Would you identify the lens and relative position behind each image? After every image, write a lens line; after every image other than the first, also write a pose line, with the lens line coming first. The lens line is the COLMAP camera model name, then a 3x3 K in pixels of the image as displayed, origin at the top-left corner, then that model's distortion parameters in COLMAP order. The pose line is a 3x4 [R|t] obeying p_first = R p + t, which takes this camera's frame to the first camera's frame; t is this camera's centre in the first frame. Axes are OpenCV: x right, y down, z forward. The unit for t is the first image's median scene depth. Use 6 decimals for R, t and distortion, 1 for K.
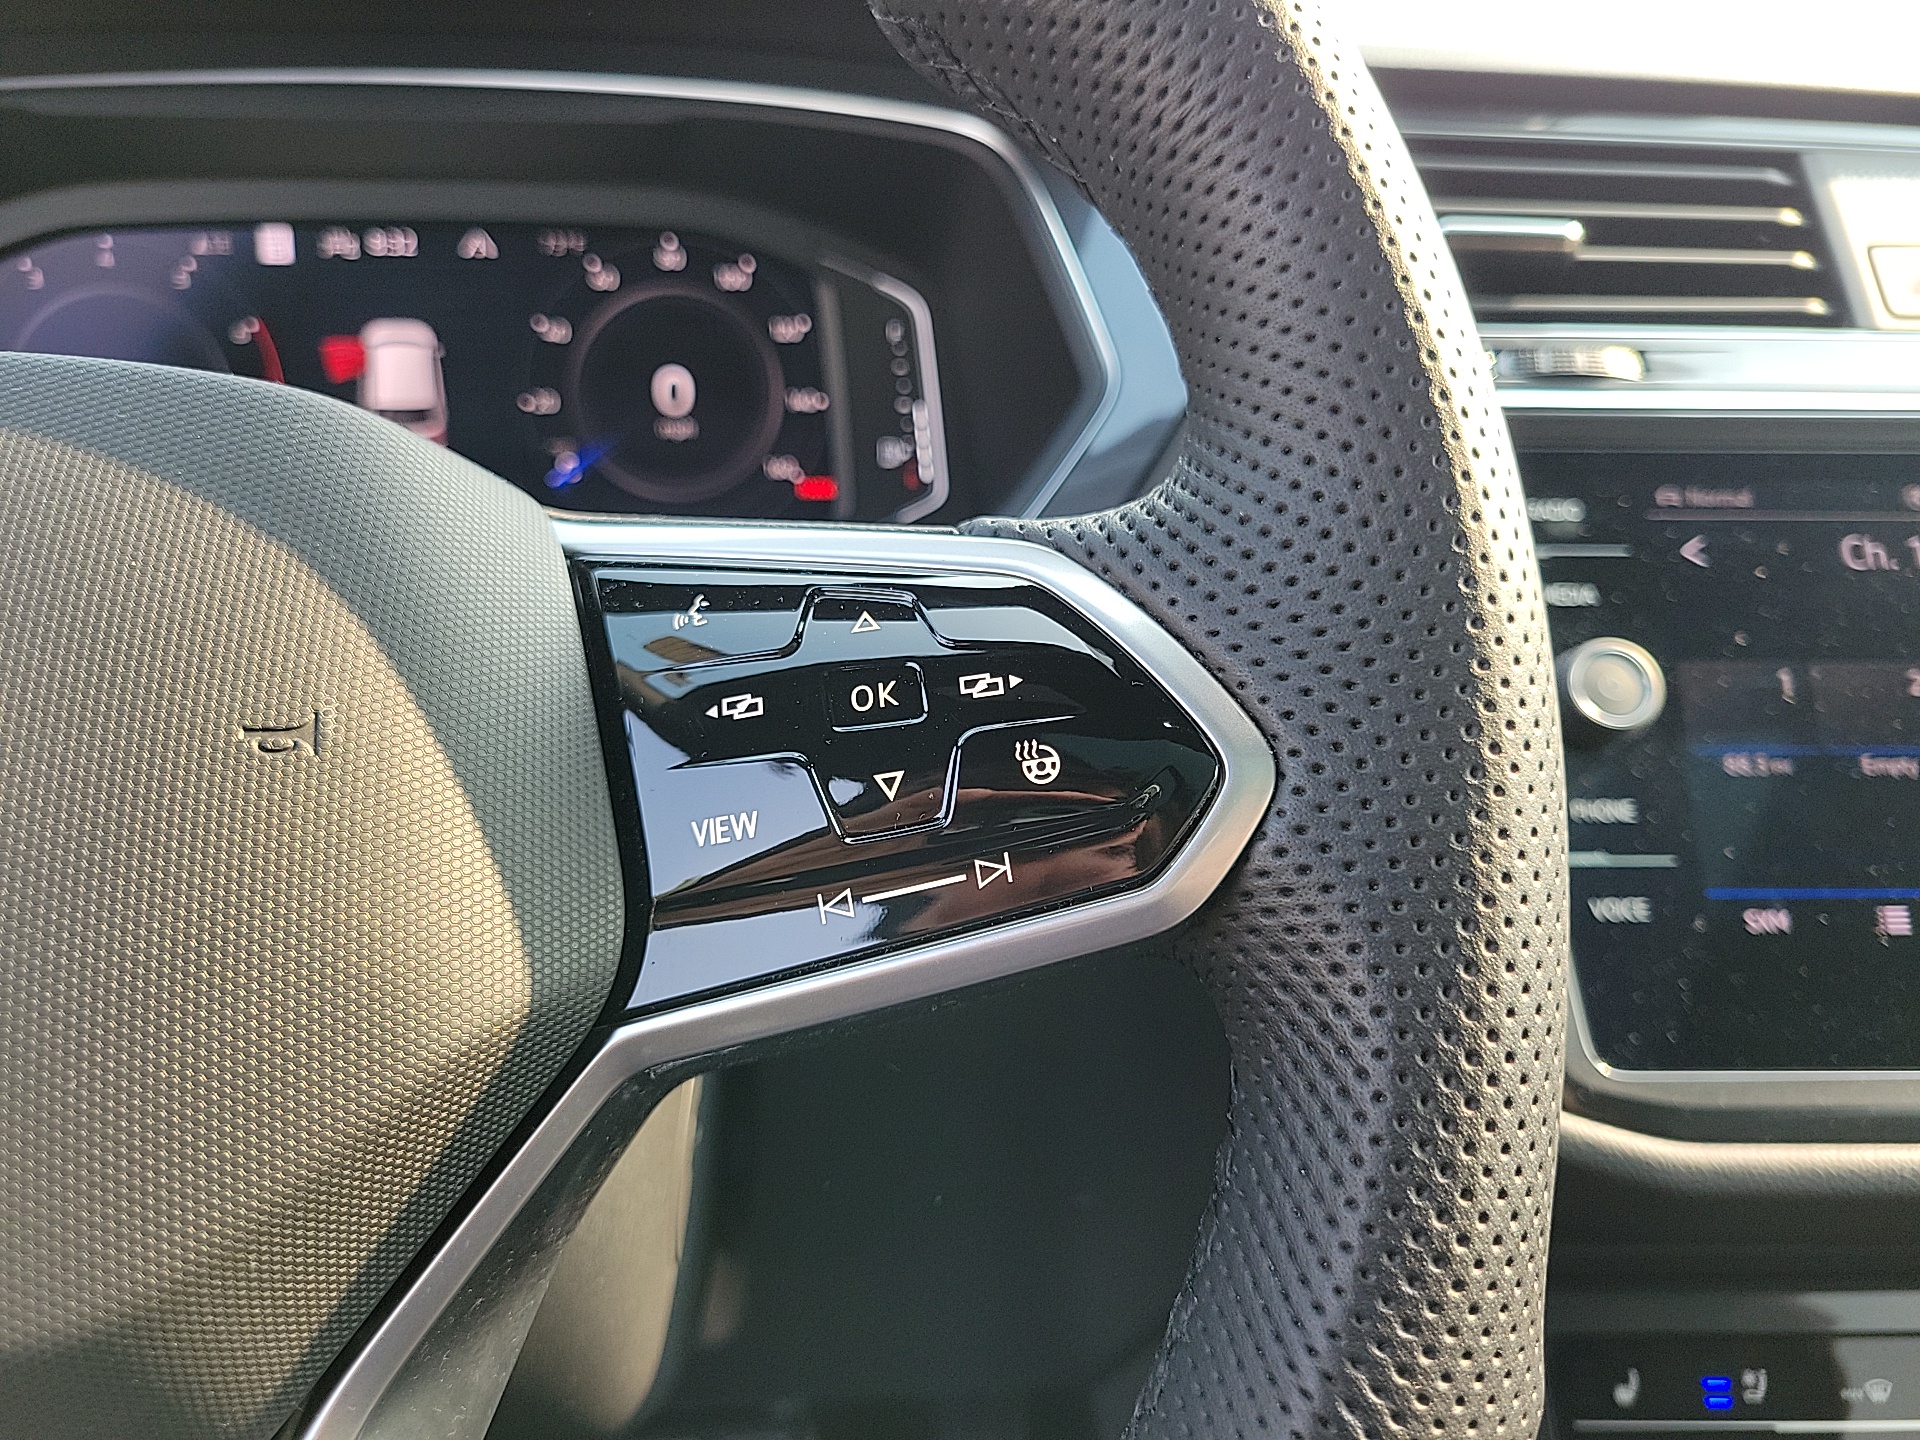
lens RADIAL K [[1468.7, 0, 960.0], [0, 1468.7, 720.0], [0, 0, 1]] dist [0.001482, 0.001621]
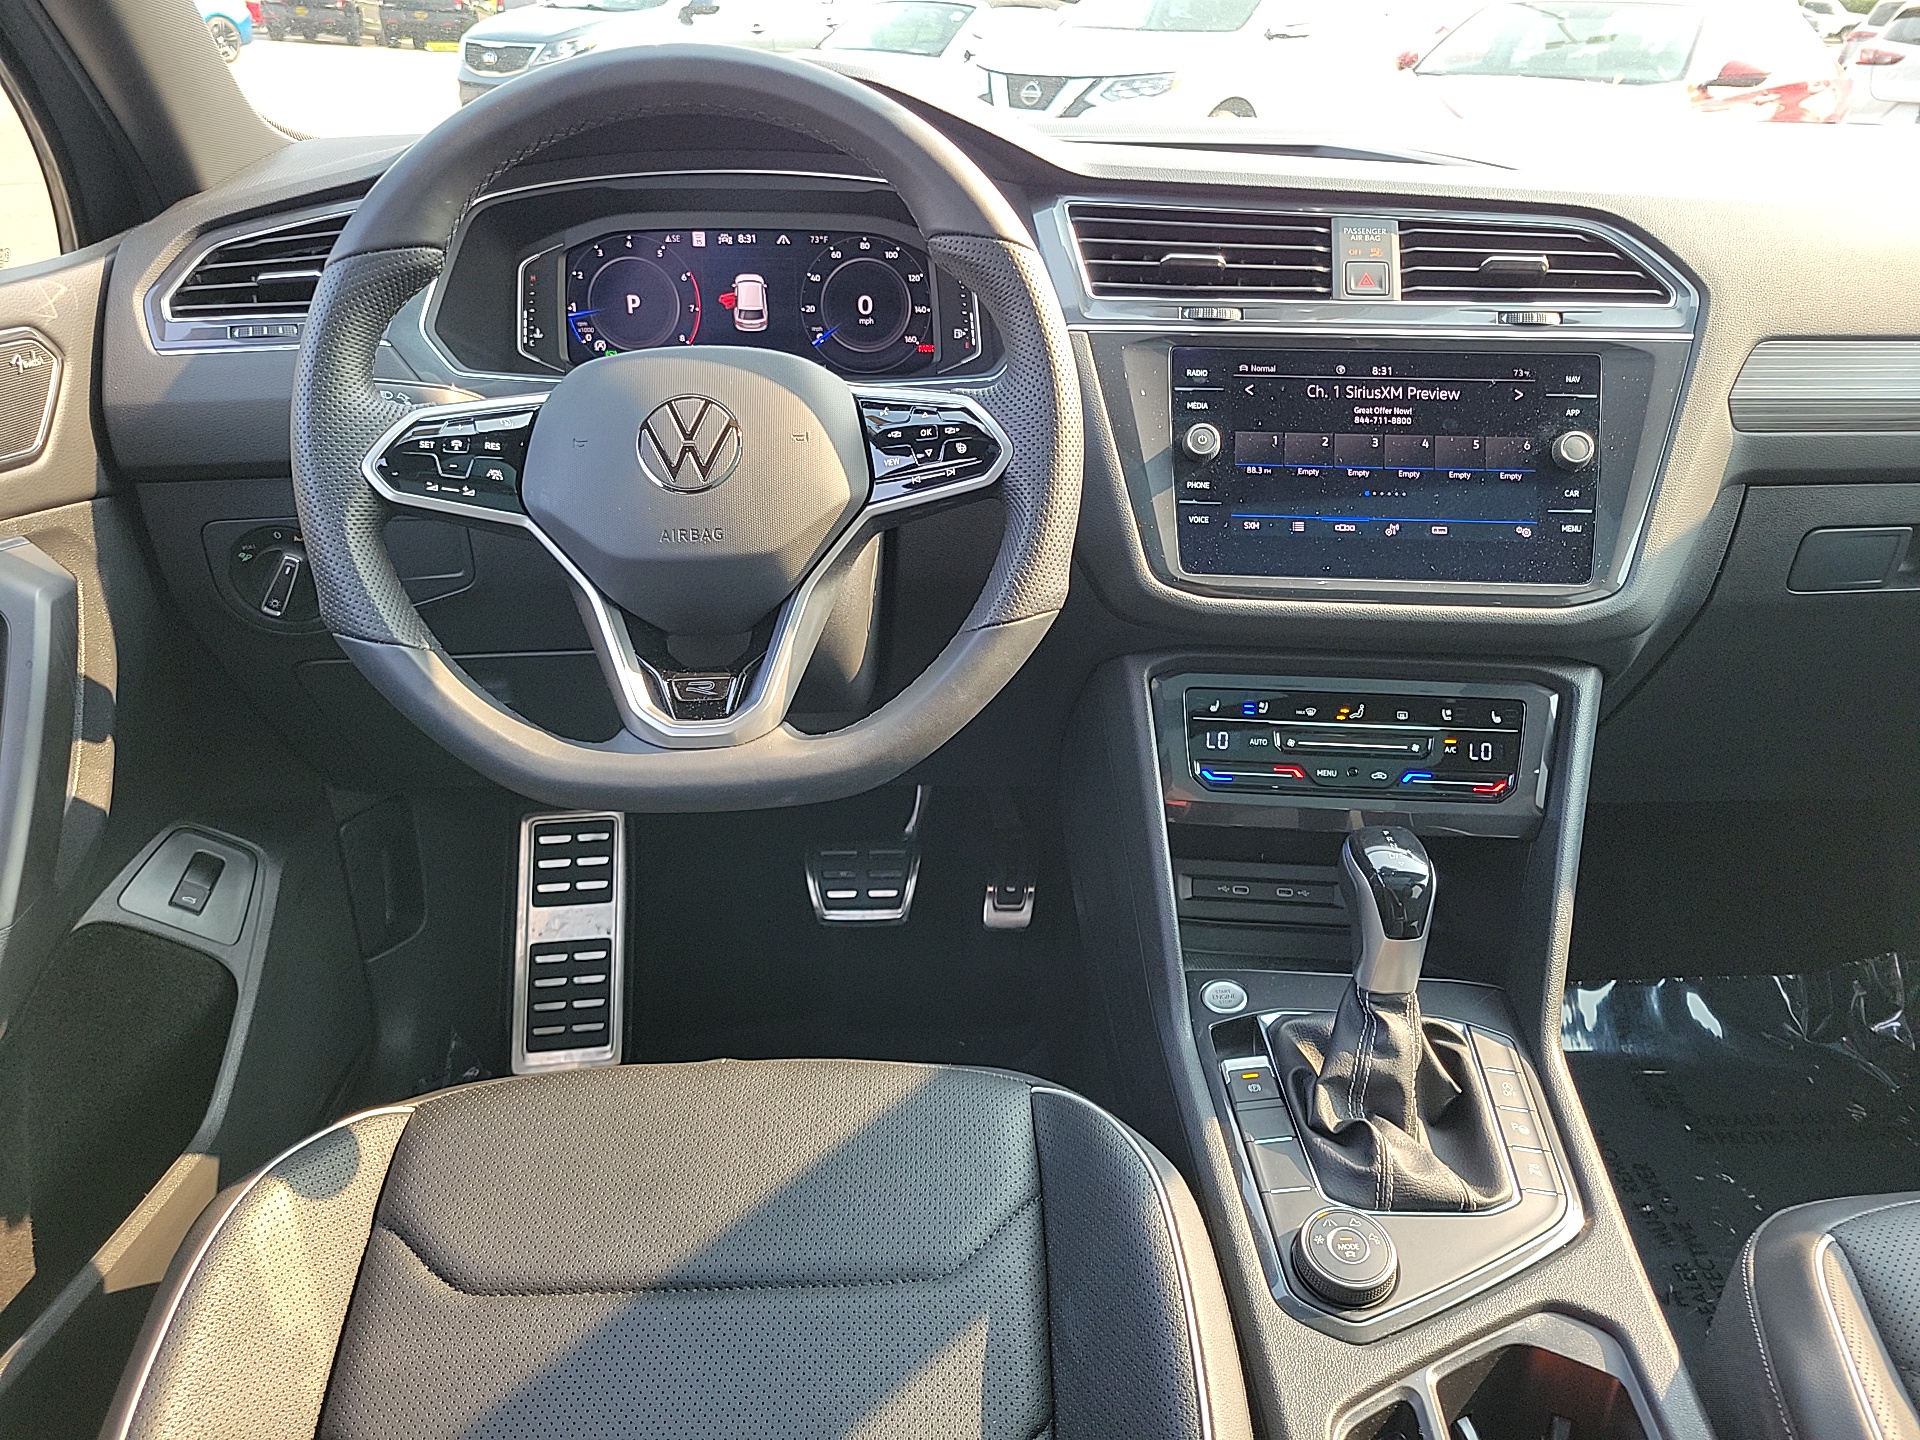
lens RADIAL K [[1468.7, 0, 960.0], [0, 1468.7, 720.0], [0, 0, 1]] dist [0.001482, 0.001621]
pose [[0.995415, 0.039006, -0.087340, 0.195947], [-0.025051, 0.987516, 0.155516, 0.062994], [0.092315, -0.152615, 0.983965, -1.469419]]
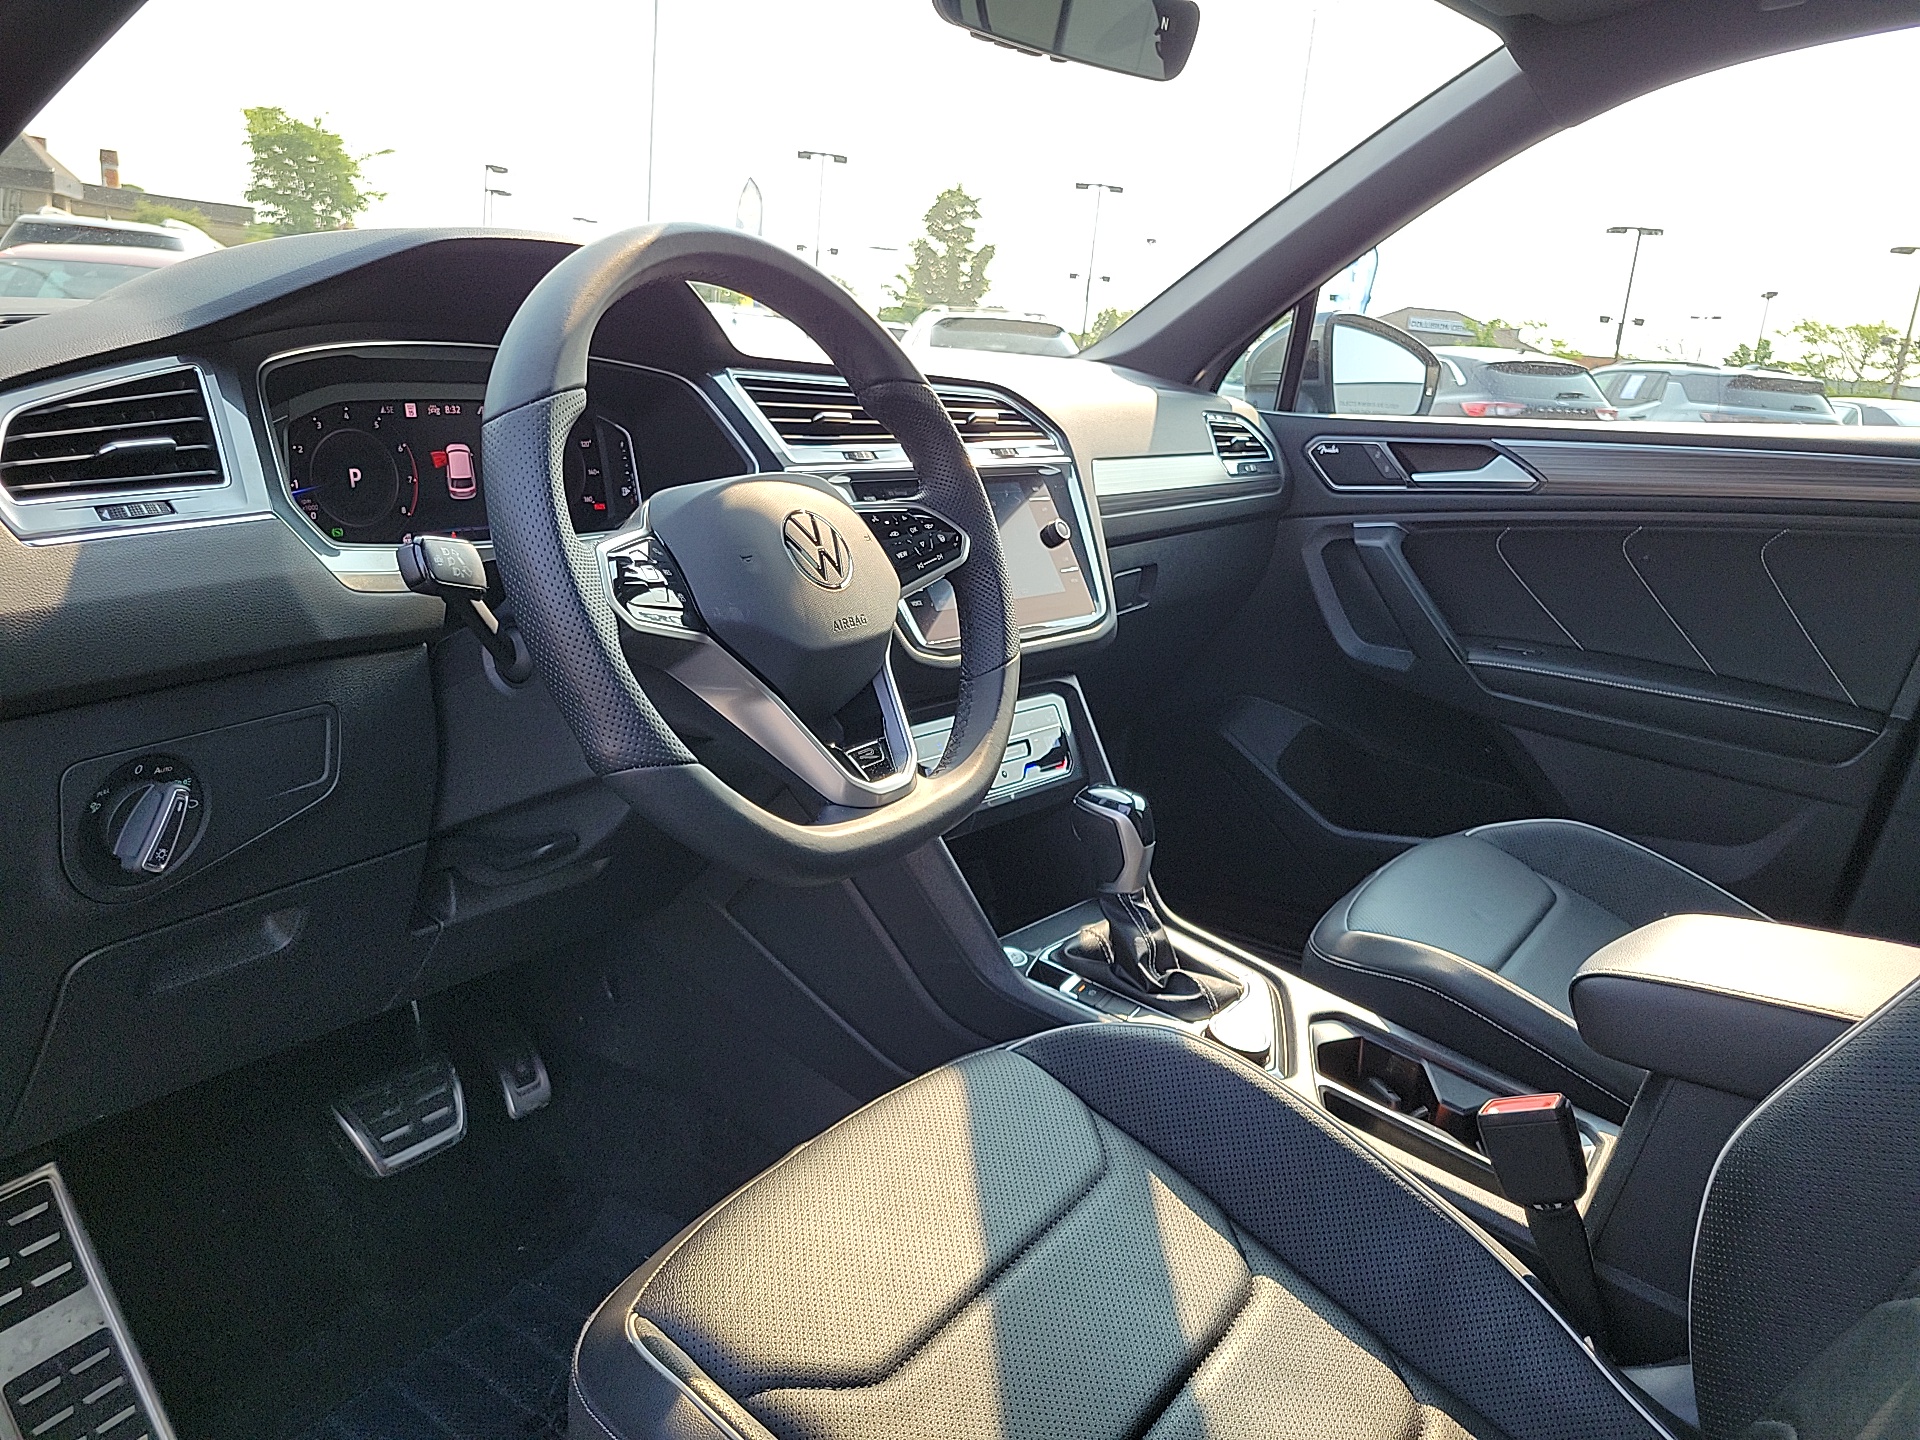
lens RADIAL K [[1515.1, 0, 964.9], [0, 1515.1, 708.2], [0, 0, 1]] dist [-0.000651, -0.002882]
pose [[0.632131, -0.147100, 0.760771, -1.880056], [0.165815, 0.984751, 0.052631, 0.160956], [-0.756912, 0.092878, 0.646883, -1.204875]]
